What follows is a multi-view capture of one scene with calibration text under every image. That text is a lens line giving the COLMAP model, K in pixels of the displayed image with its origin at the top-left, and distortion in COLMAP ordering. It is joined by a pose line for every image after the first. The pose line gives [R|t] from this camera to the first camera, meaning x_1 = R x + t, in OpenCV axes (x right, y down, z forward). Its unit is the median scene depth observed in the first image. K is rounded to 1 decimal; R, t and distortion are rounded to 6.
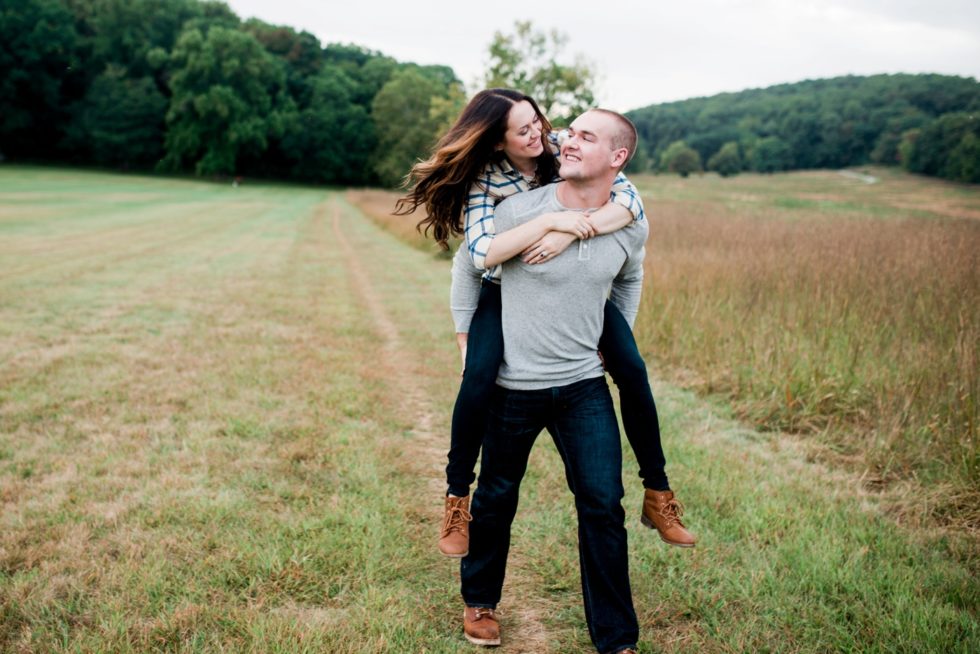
lens RADIAL K [[992.8, 0, 490.0], [0, 992.8, 327.0], [0, 0, 1]] dist [0.009146, -0.000207]
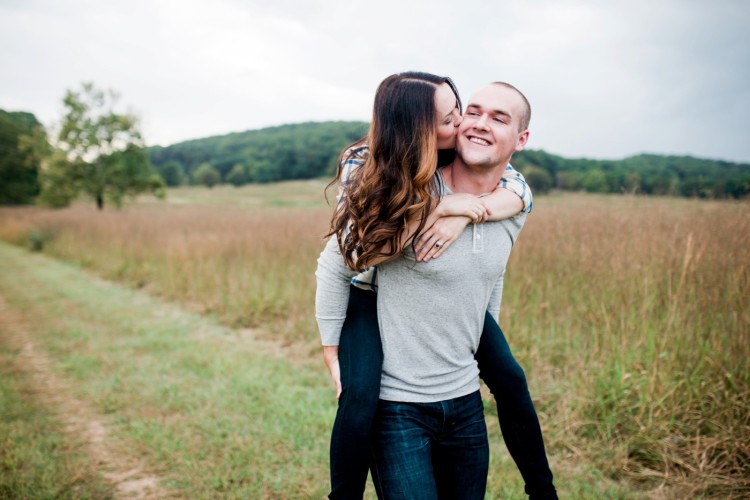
lens RADIAL K [[759.8, 0, 375.0], [0, 759.8, 250.0], [0, 0, 1]] dist [0.009146, -0.000207]
pose [[0.930006, -0.060041, 0.362607, 0.007522], [0.083750, 0.995231, -0.050007, 0.019217], [-0.357876, 0.076875, 0.930599, -0.142053]]
